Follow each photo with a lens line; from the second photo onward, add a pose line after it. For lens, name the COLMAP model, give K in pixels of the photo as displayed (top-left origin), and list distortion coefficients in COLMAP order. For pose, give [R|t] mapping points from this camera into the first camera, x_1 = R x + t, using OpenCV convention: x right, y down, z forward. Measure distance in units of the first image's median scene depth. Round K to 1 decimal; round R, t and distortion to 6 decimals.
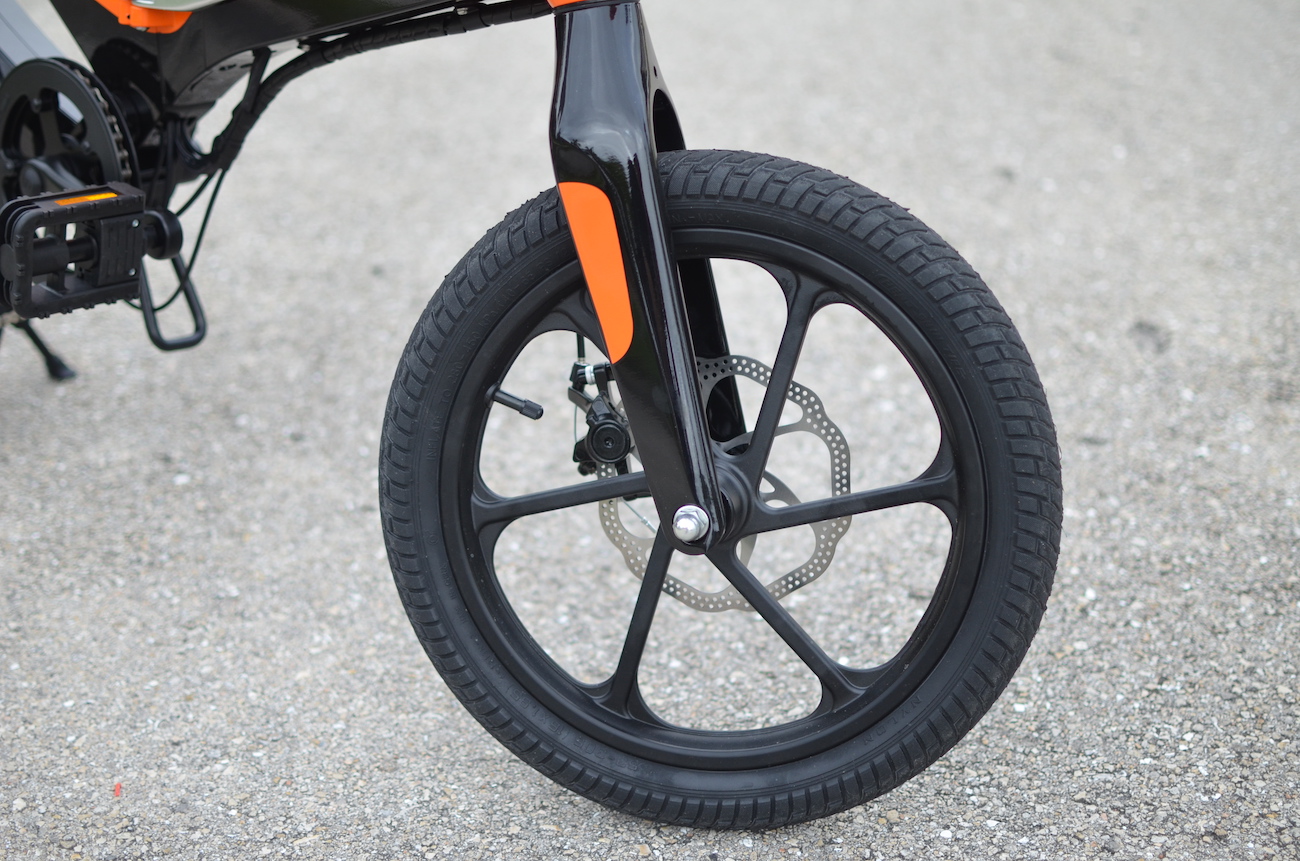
lens RADIAL K [[1993.0, 0, 649.8], [0, 1993.0, 431.5], [0, 0, 1]] dist [-0.181715, 0.000000]
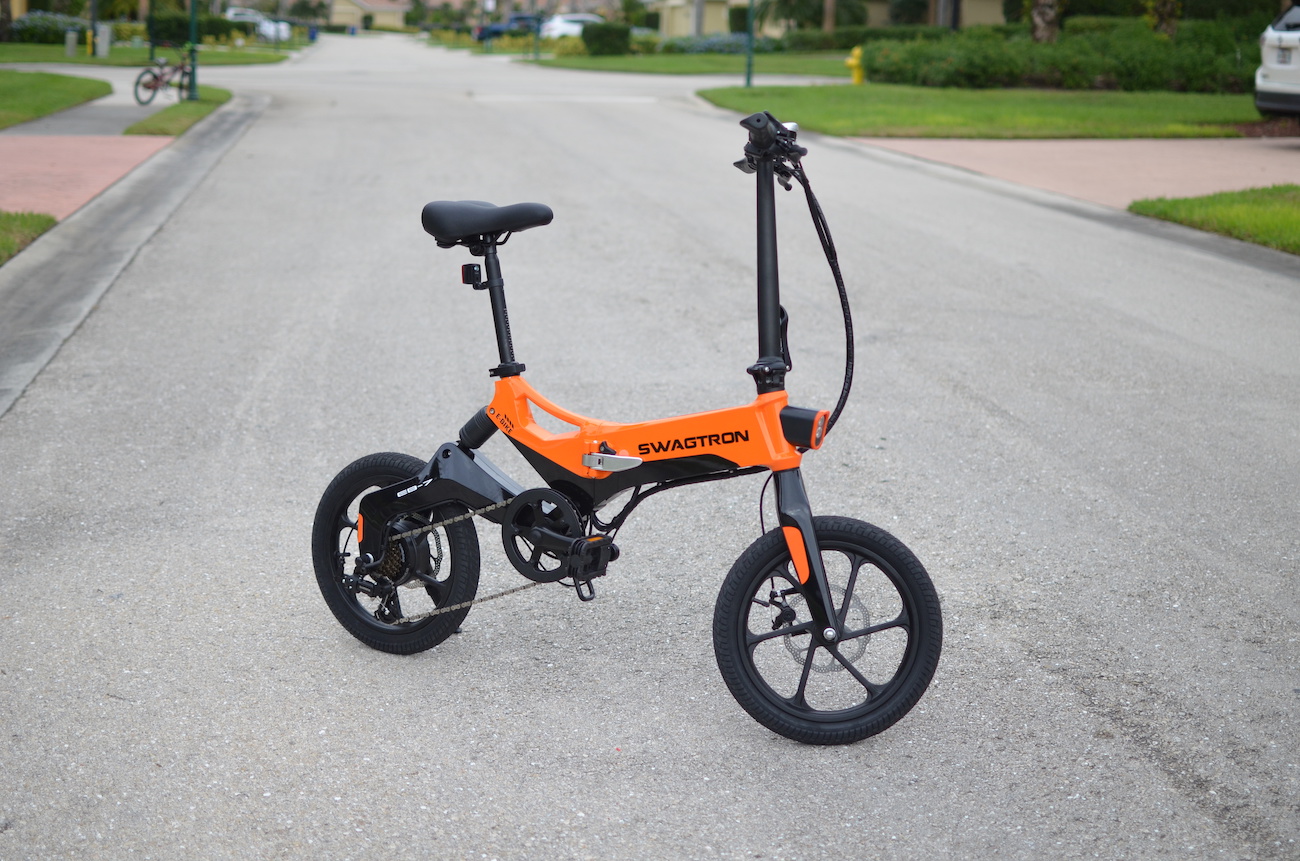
lens RADIAL K [[1993.0, 0, 649.3], [0, 1993.0, 431.3], [0, 0, 1]] dist [-0.181715, 0.000000]
pose [[0.984259, -0.020540, 0.175532, -0.748506], [0.054407, 0.980202, -0.190378, 0.292742], [-0.168147, 0.196932, 0.965891, -1.897506]]
